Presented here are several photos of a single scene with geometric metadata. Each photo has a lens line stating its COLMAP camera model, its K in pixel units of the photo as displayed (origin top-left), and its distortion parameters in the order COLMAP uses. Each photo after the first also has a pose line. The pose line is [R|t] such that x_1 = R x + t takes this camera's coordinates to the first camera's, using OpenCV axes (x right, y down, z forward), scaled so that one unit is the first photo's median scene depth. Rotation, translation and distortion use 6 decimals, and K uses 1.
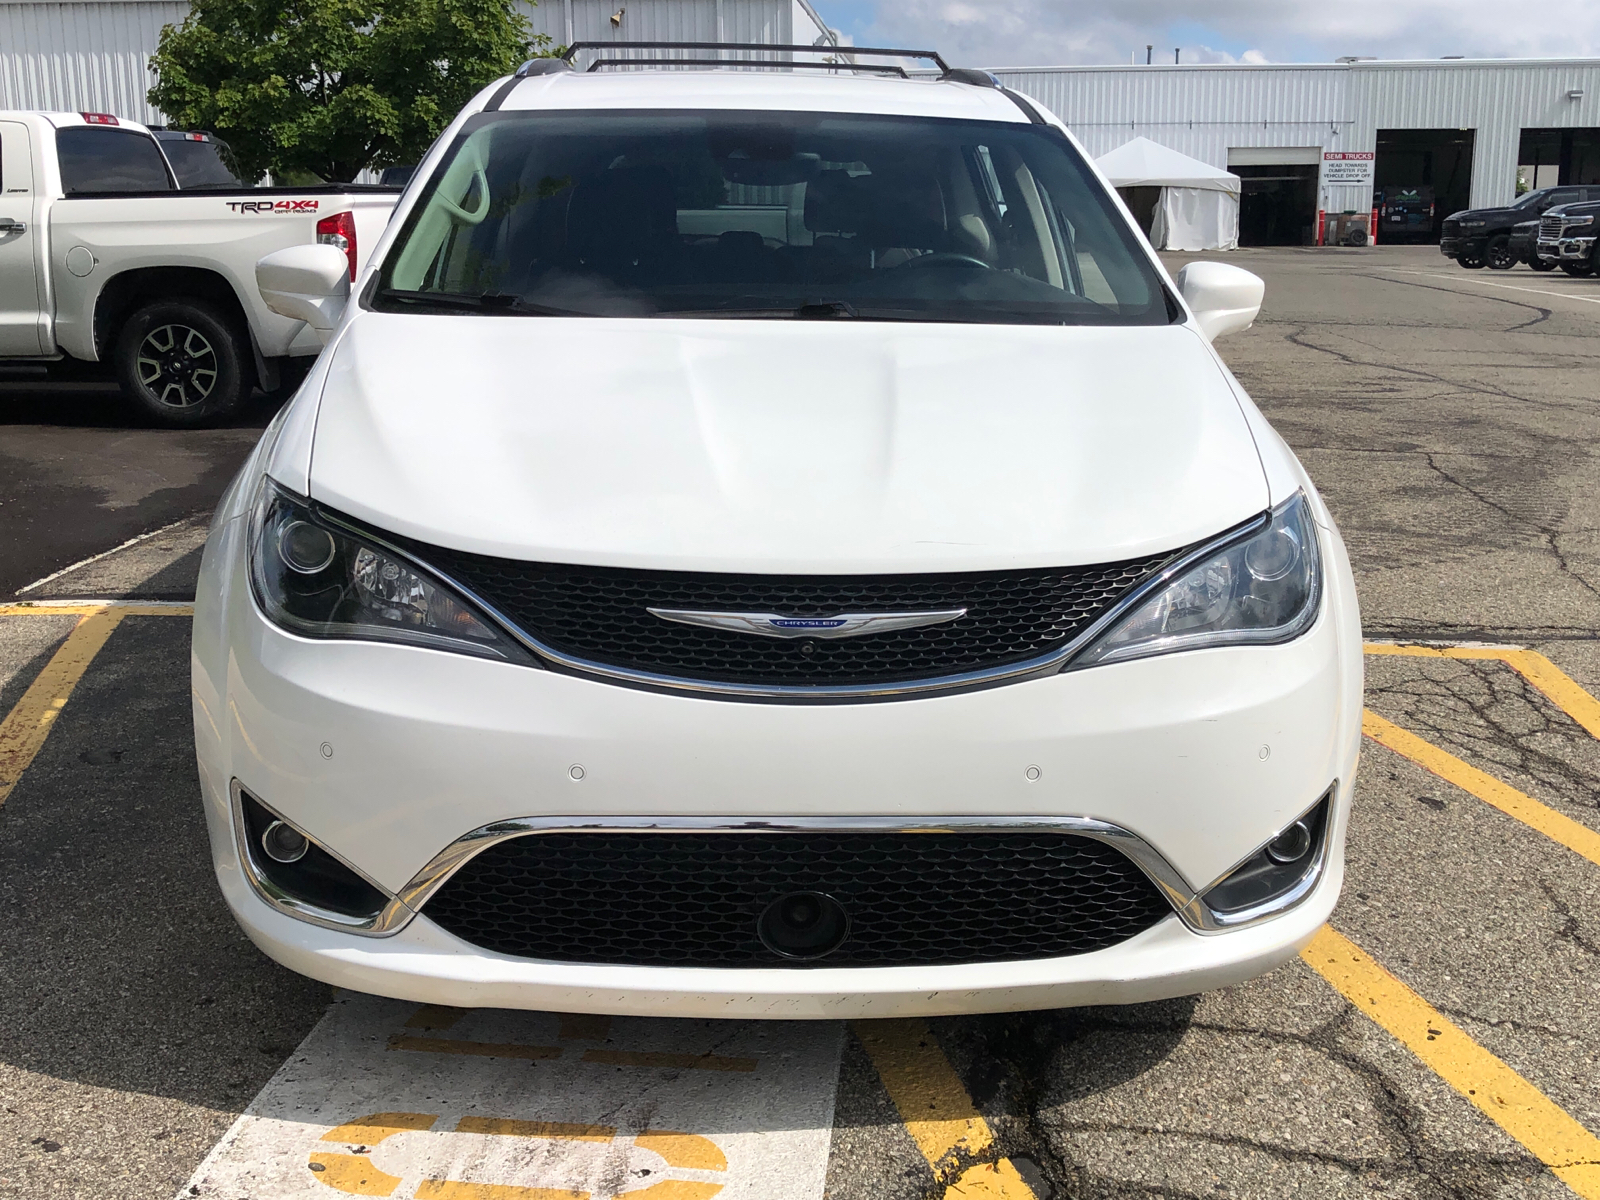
lens RADIAL K [[1705.7, 0, 793.2], [0, 1705.7, 599.8], [0, 0, 1]] dist [0.006101, 0.000000]
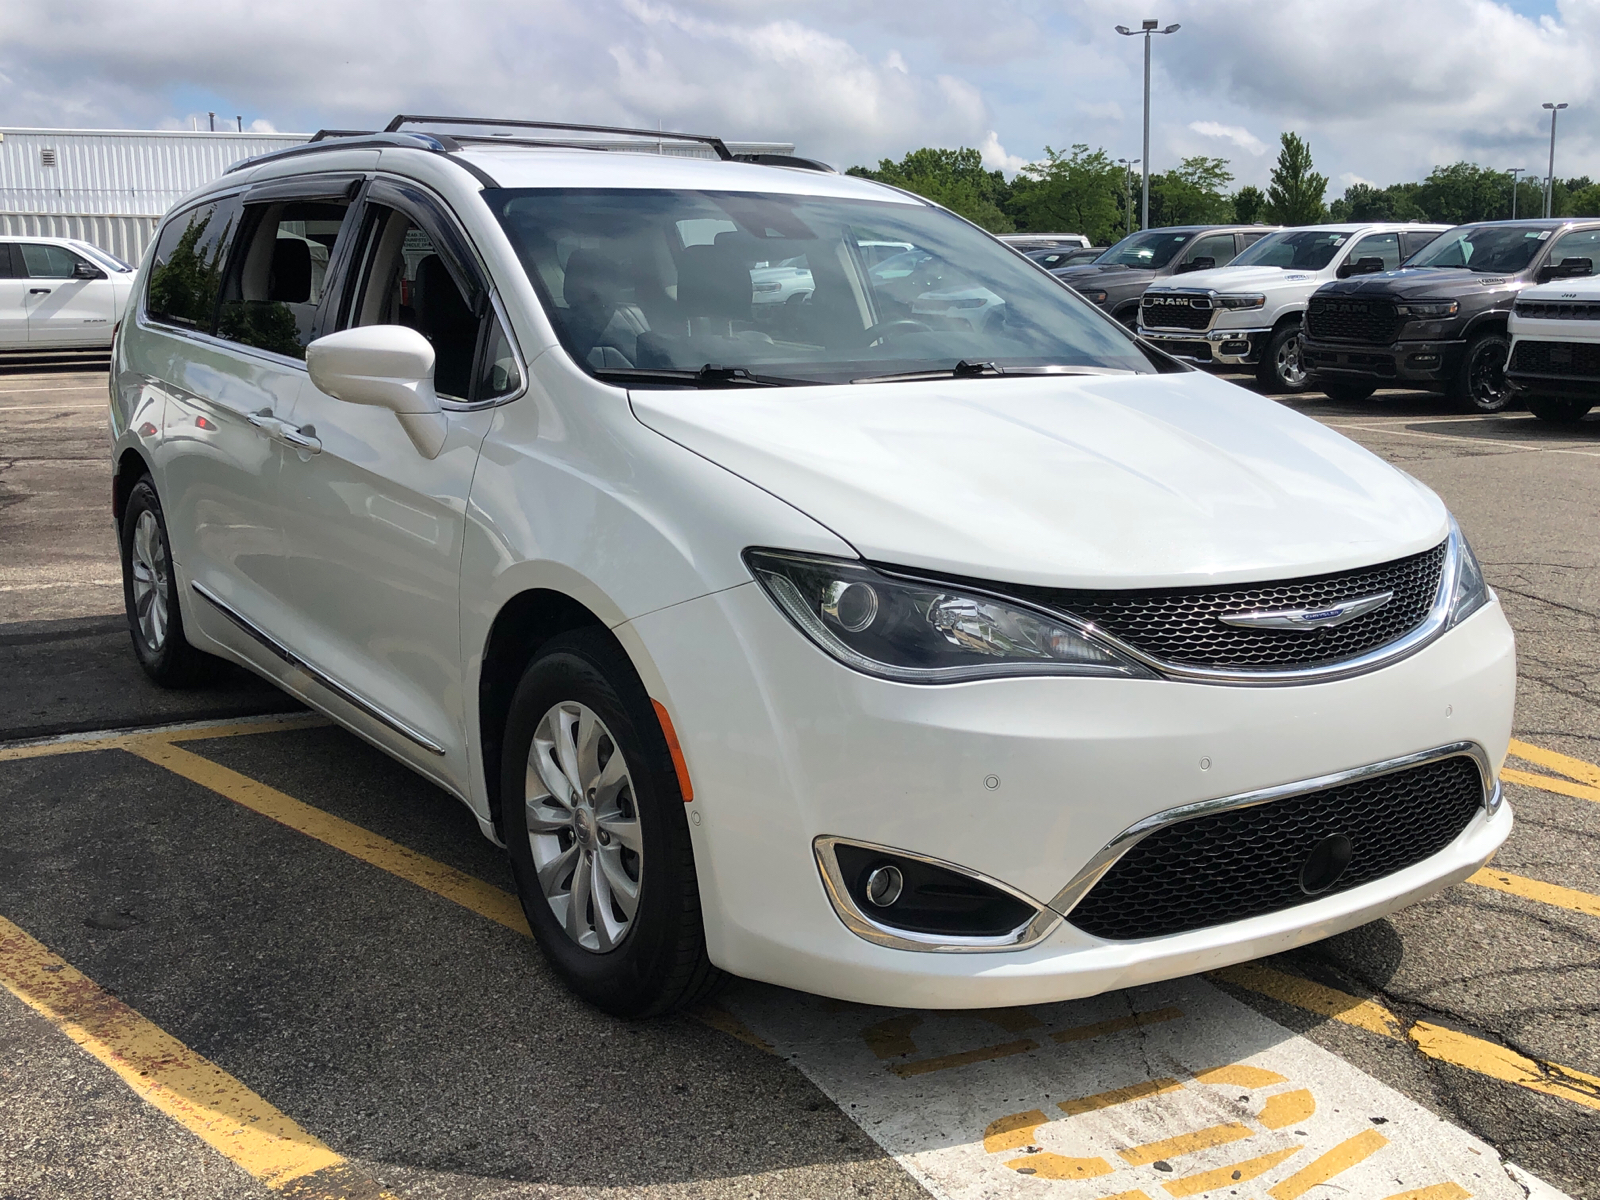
lens RADIAL K [[1705.7, 0, 786.3], [0, 1705.7, 611.3], [0, 0, 1]] dist [0.006101, 0.000000]
pose [[0.856088, -0.112133, 0.504519, -0.872004], [0.127838, 0.991789, 0.003512, -0.038457], [-0.500770, 0.061490, 0.863394, 0.121033]]
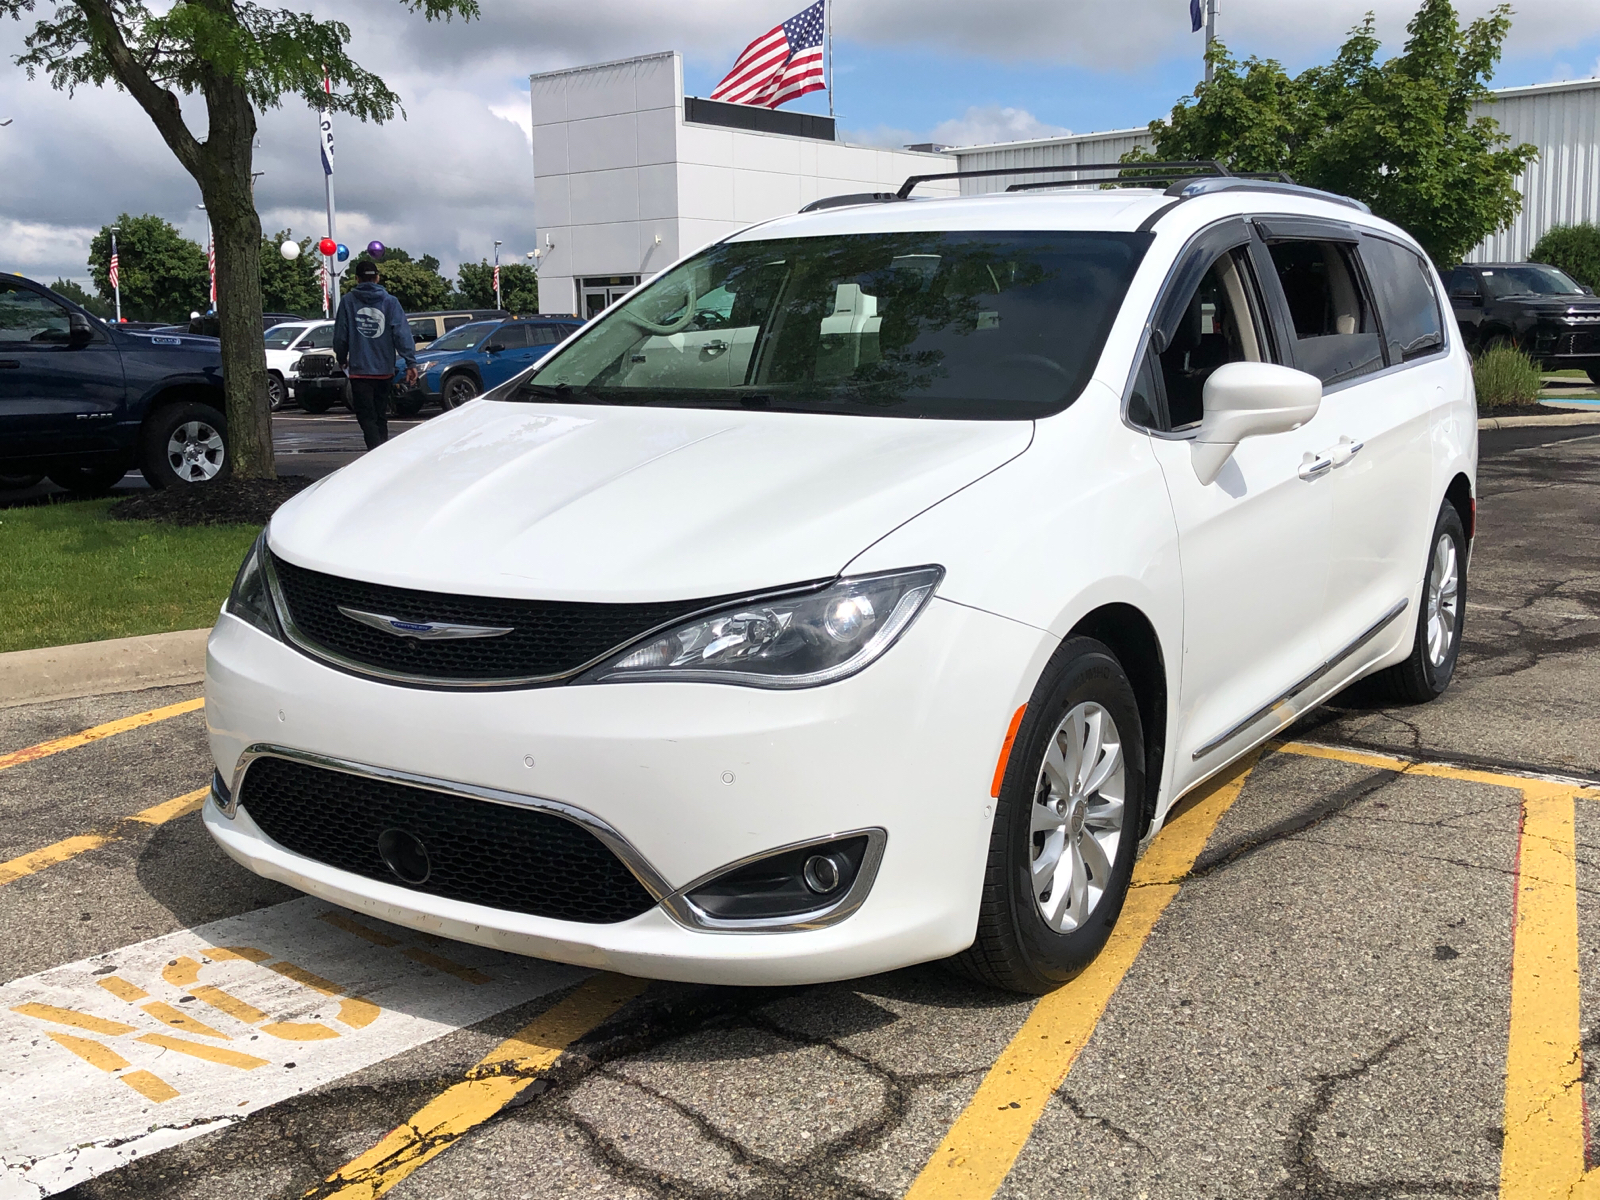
lens RADIAL K [[1705.7, 0, 791.8], [0, 1705.7, 590.5], [0, 0, 1]] dist [0.006101, 0.000000]
pose [[0.803720, 0.076182, -0.590110, 0.966440], [-0.114818, 0.992987, -0.028188, -0.010053], [0.583824, 0.090411, 0.806830, 0.079728]]
